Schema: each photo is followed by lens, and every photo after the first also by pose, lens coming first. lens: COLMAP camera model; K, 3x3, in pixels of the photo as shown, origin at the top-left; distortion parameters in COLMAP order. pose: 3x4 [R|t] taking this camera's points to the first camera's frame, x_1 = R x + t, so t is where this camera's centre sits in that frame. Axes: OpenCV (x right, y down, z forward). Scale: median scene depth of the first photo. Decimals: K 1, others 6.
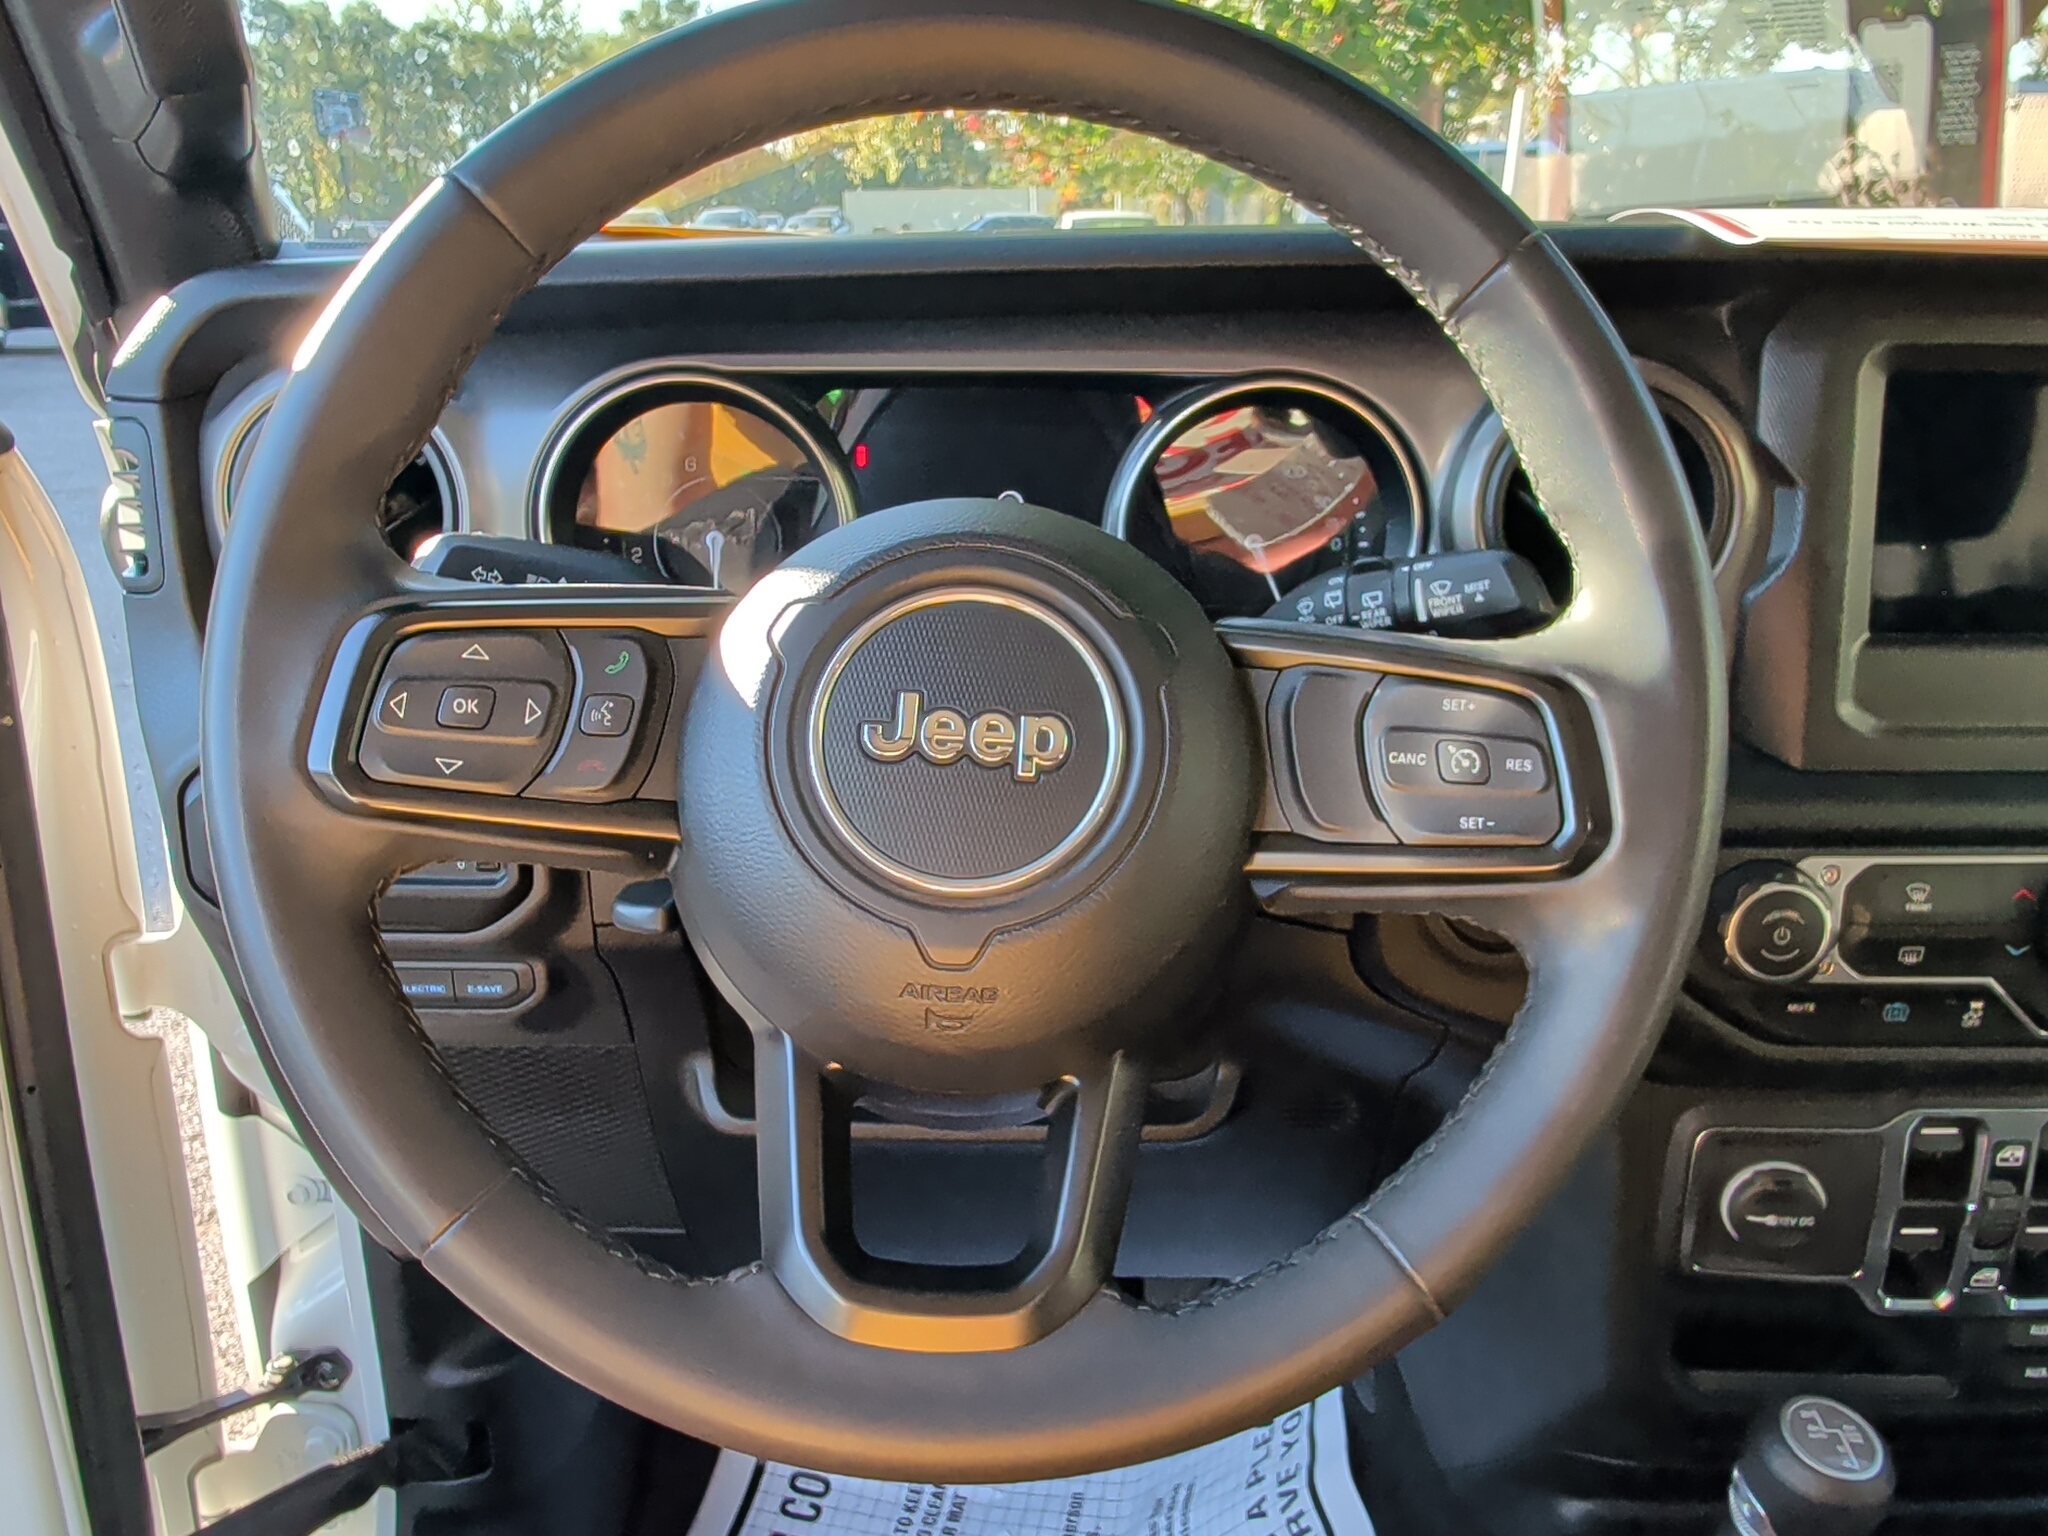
lens RADIAL K [[1586.2, 0, 1052.2], [0, 1586.2, 796.3], [0, 0, 1]] dist [0.008948, 0.013490]
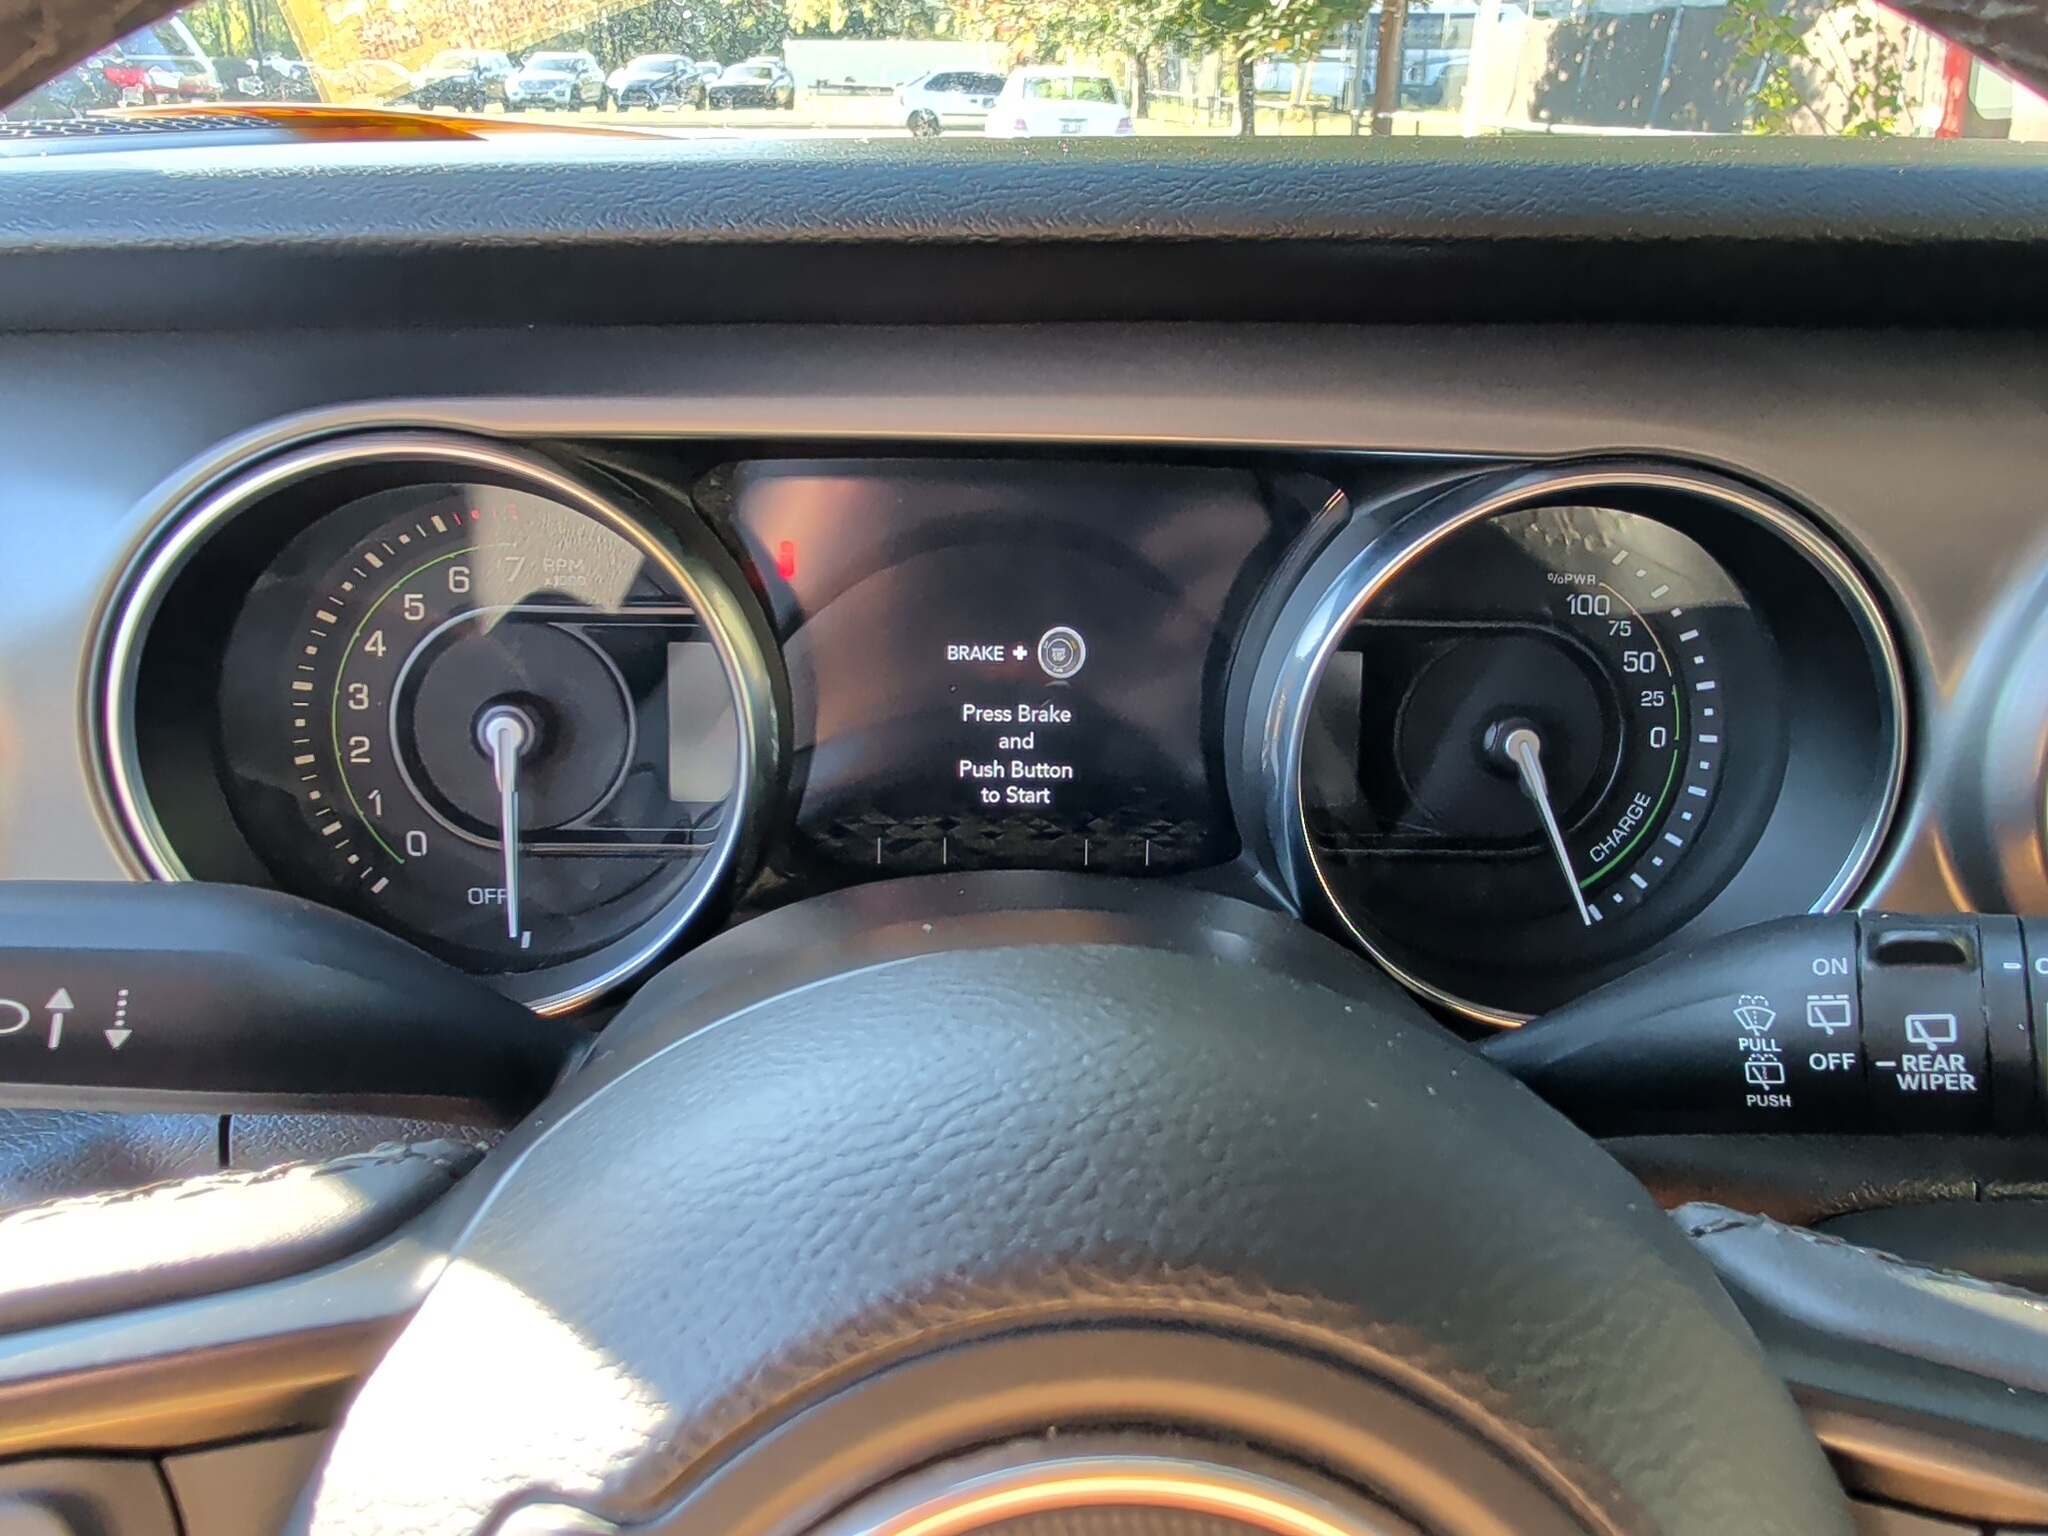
lens RADIAL K [[1570.7, 0, 1047.5], [0, 1570.7, 777.0], [0, 0, 1]] dist [0.002216, -0.004486]
pose [[0.999284, 0.011725, 0.035975, -0.057596], [-0.014270, 0.997351, 0.071329, -0.204259], [-0.035044, -0.071791, 0.996804, 0.526593]]
